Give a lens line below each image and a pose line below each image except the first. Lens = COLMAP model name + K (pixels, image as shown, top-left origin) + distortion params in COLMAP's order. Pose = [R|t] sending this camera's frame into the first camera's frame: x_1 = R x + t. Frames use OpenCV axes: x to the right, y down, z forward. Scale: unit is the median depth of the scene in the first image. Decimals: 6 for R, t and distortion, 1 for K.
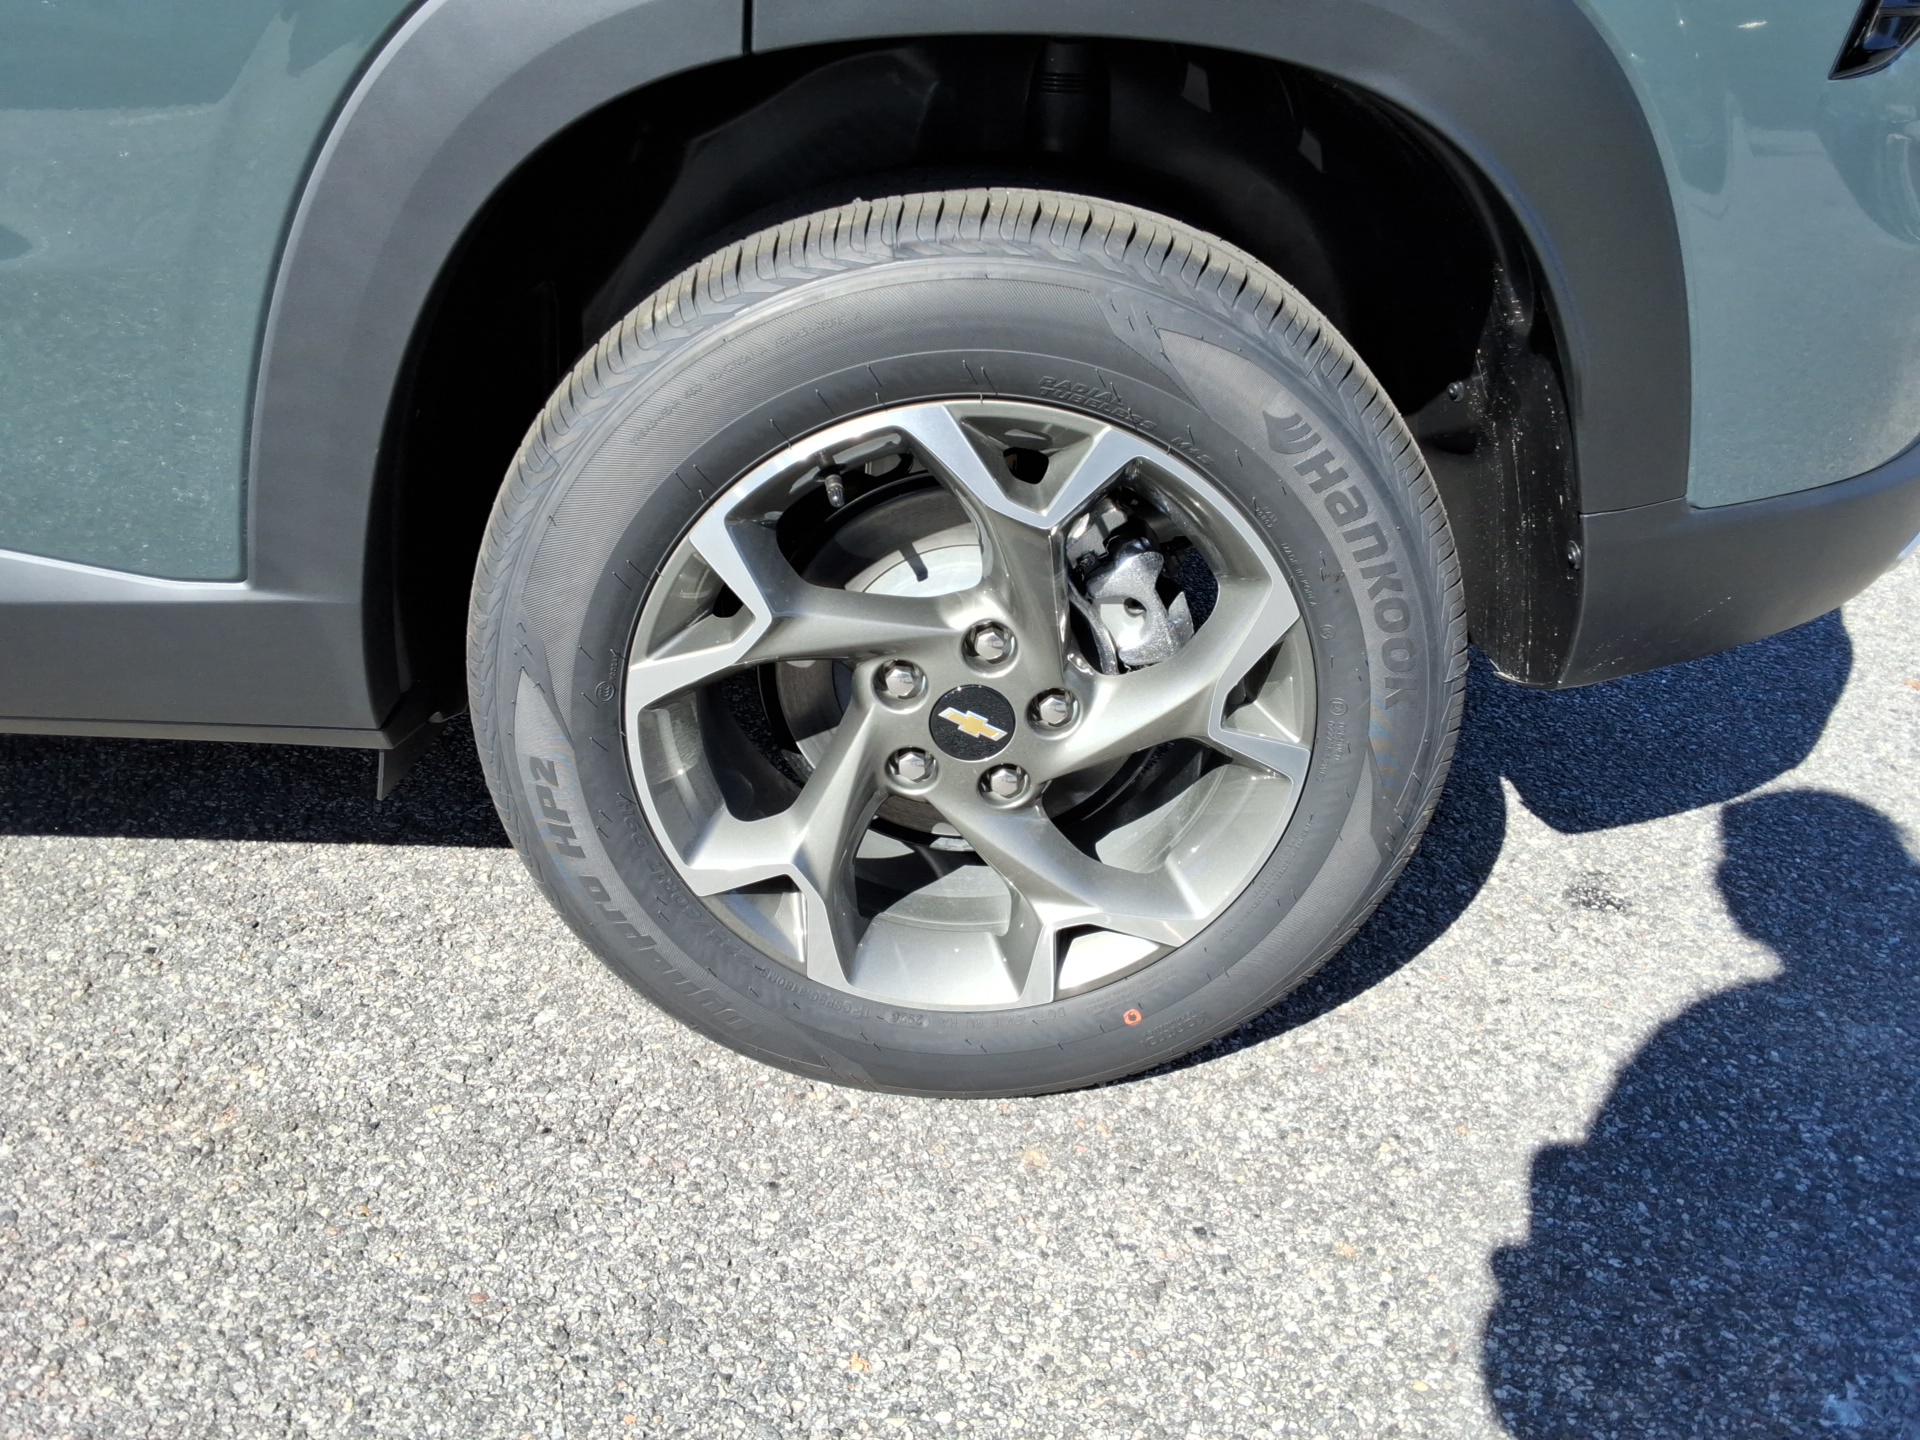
lens RADIAL K [[1537.2, 0, 980.1], [0, 1537.2, 707.9], [0, 0, 1]] dist [0.096346, -0.148627]
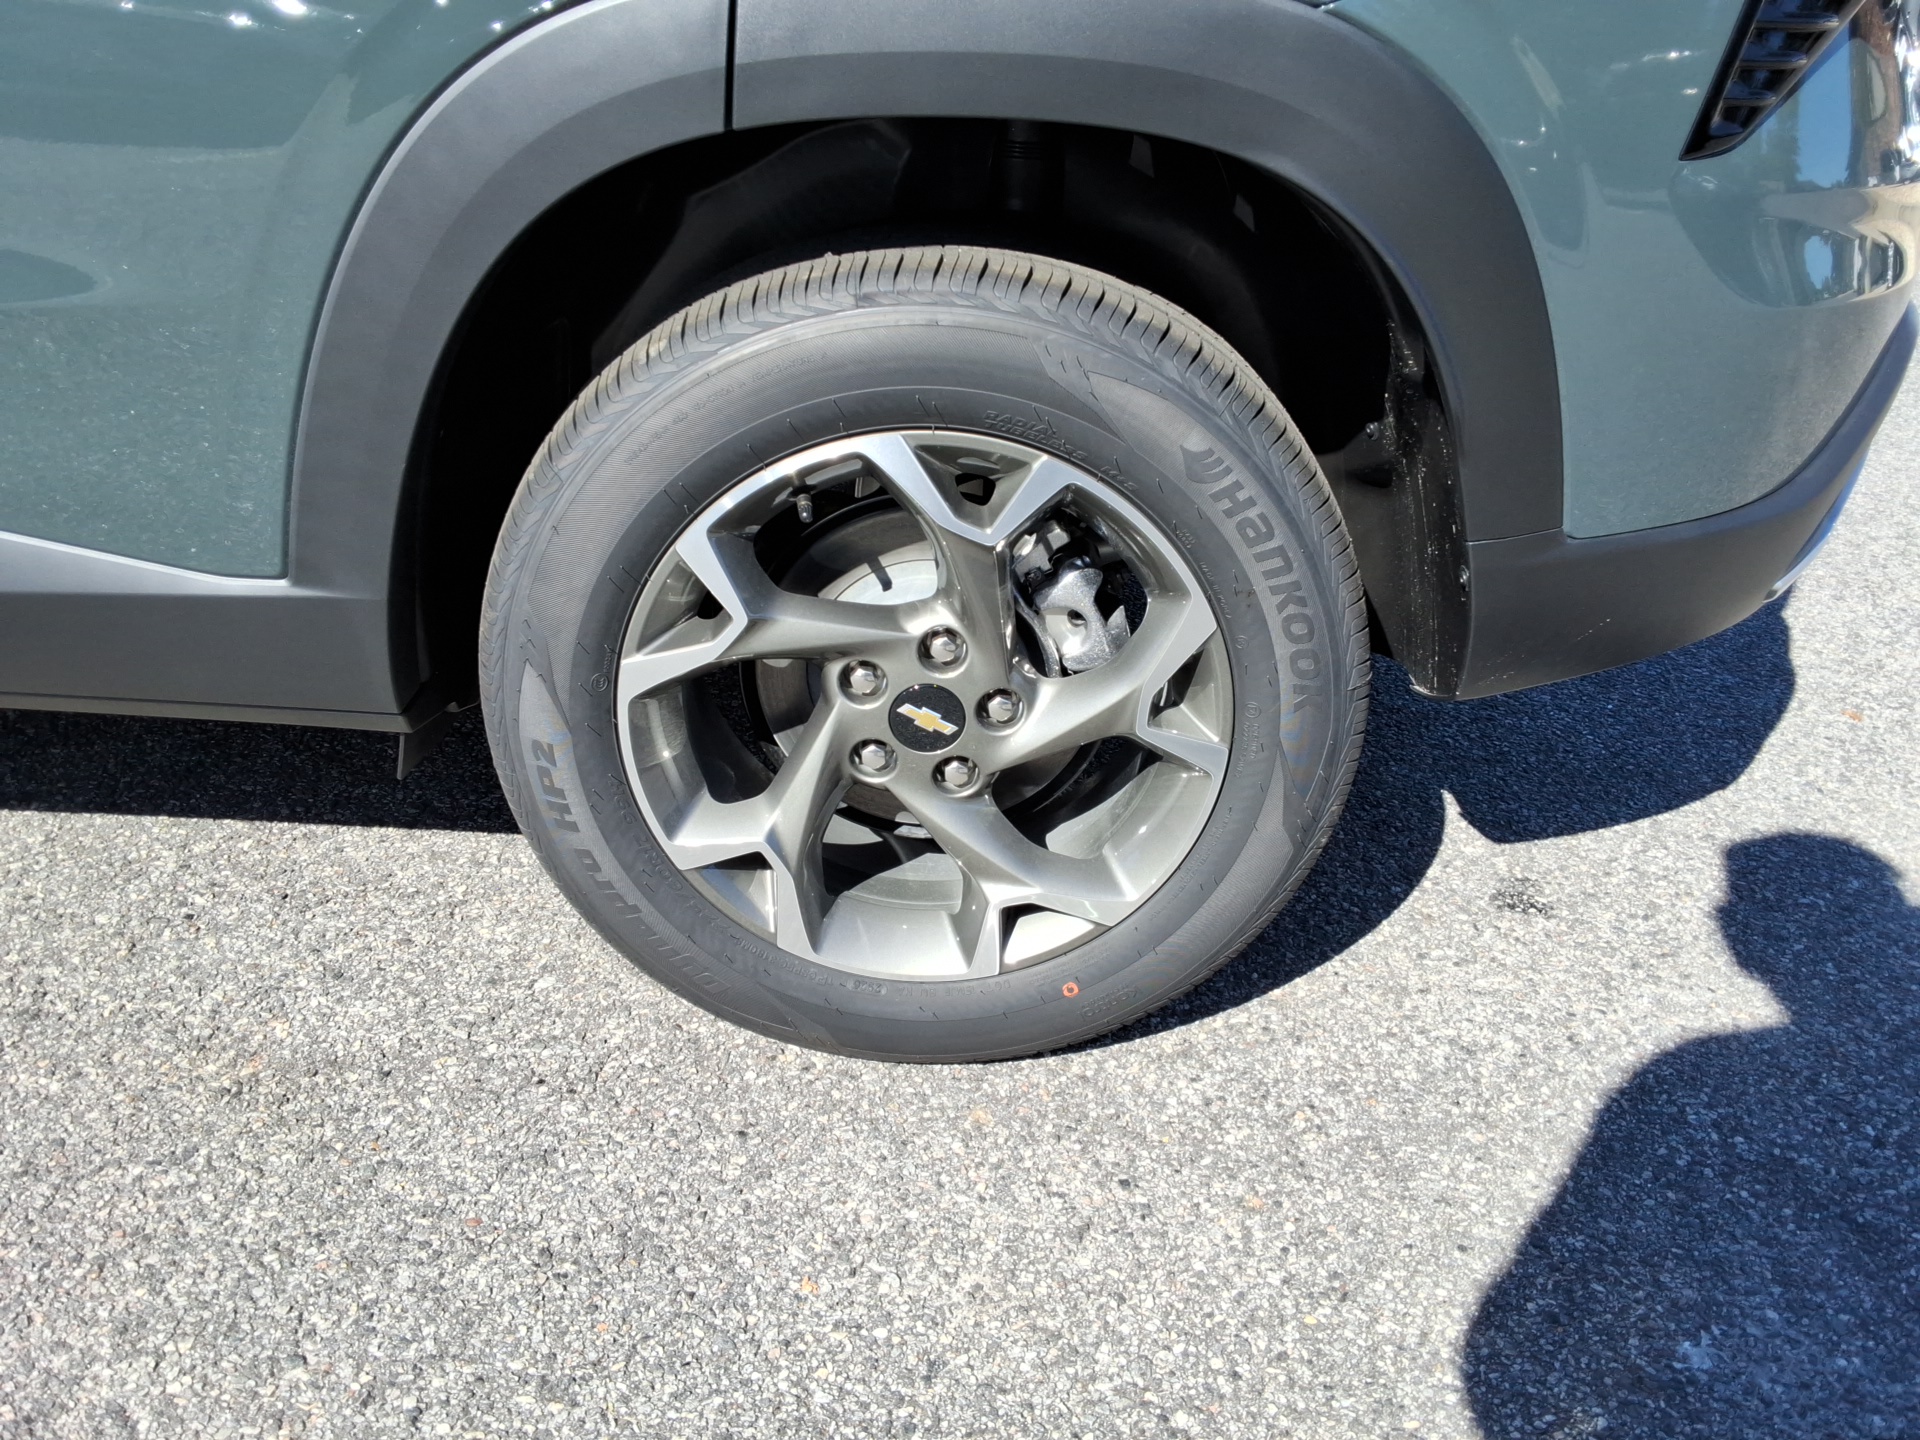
lens RADIAL K [[1537.4, 0, 977.2], [0, 1537.4, 706.3], [0, 0, 1]] dist [0.110815, -0.171501]
pose [[0.999577, 0.020651, -0.020478, 0.052636], [-0.021056, 0.999583, -0.019774, 0.021909], [0.020061, 0.020197, 0.999595, -0.114511]]
